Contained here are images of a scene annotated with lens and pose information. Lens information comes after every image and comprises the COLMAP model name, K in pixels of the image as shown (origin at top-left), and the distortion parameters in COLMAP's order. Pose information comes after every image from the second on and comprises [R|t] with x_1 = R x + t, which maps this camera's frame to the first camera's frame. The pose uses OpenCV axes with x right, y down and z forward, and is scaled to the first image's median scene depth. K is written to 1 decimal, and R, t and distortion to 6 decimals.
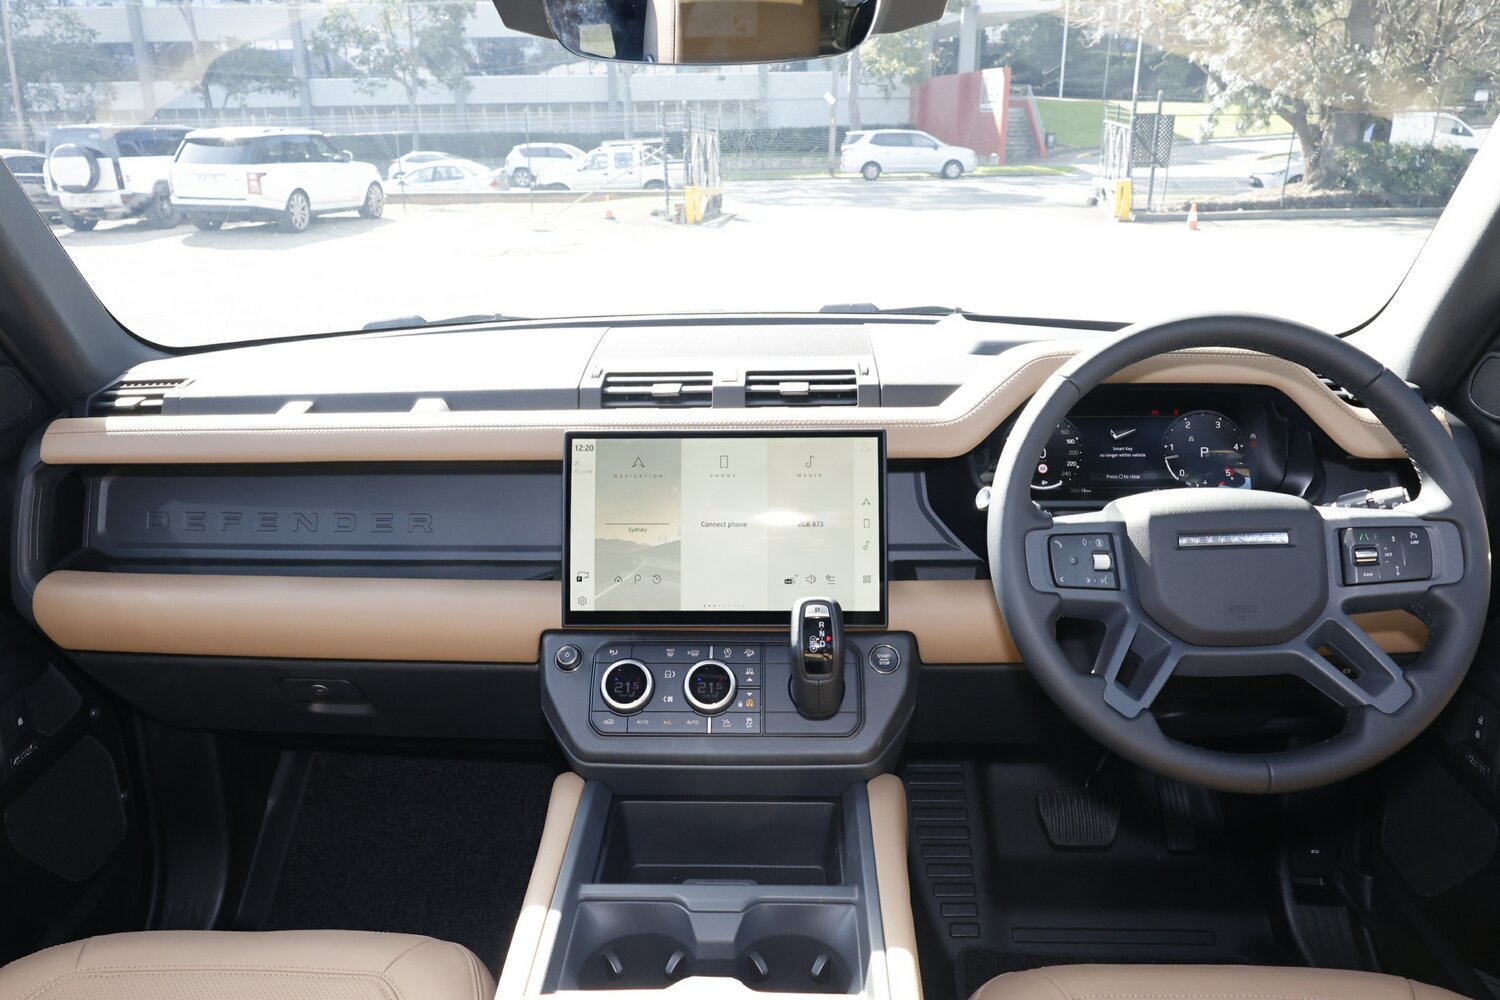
lens RADIAL K [[1028.3, 0, 750.0], [0, 1028.3, 484.9], [0, 0, 1]] dist [0.001547, 0.000623]
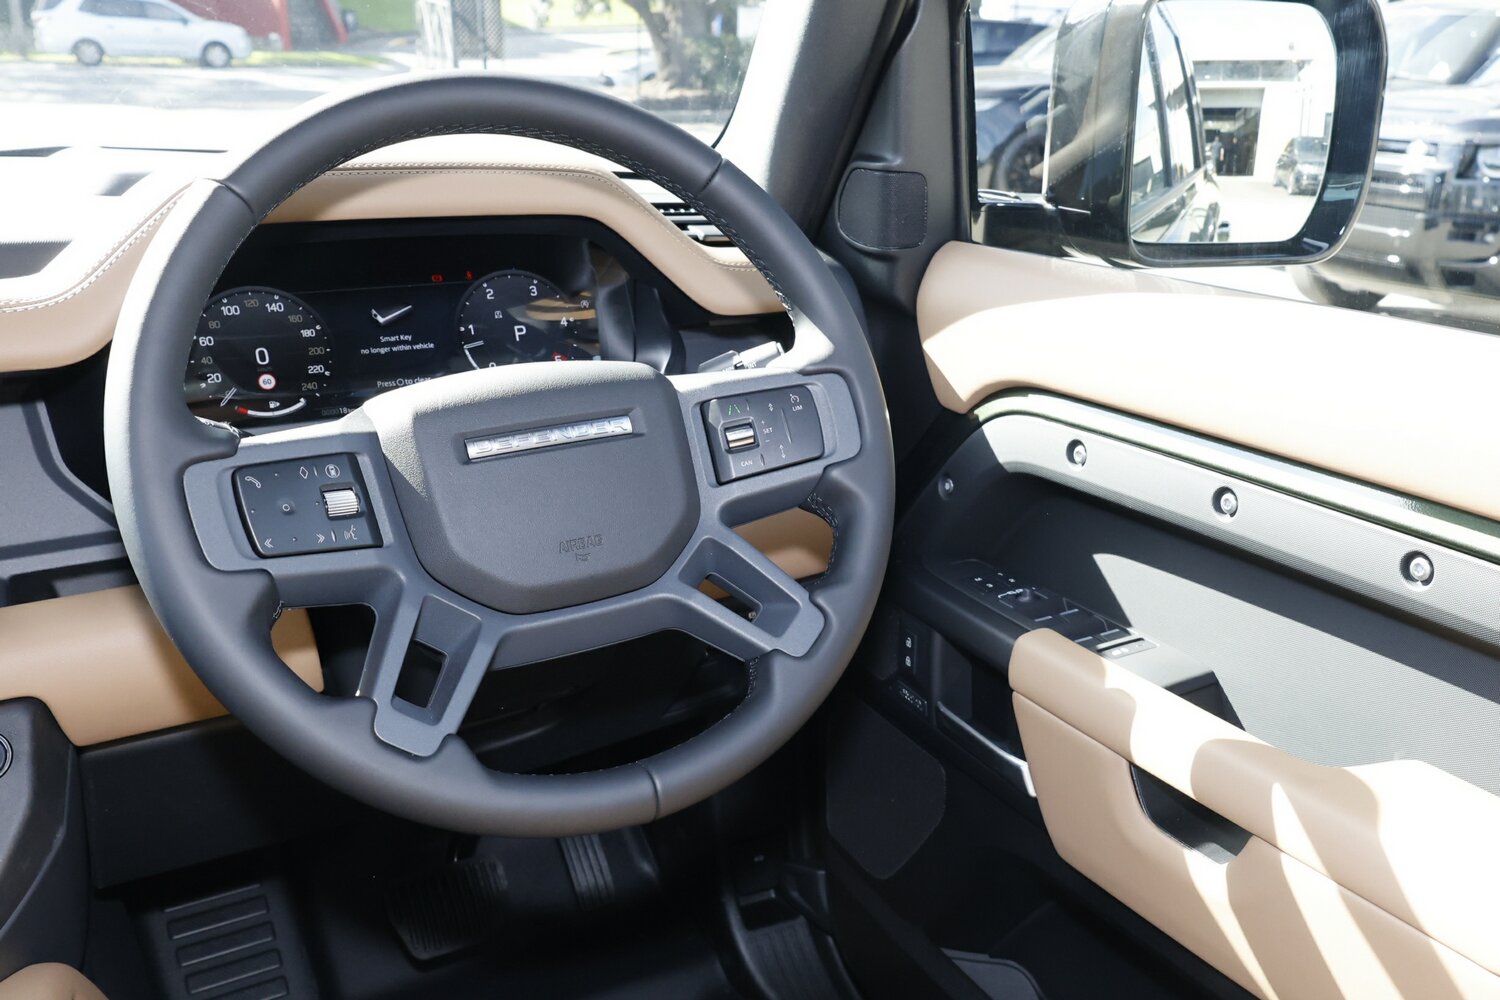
lens RADIAL K [[1123.7, 0, 746.3], [0, 1123.7, 565.0], [0, 0, 1]] dist [0.000795, -0.002855]
pose [[0.869146, -0.171089, 0.464019, 0.230990], [0.149636, 0.985252, 0.082992, 0.086745], [-0.471375, -0.002698, 0.881929, 0.326041]]
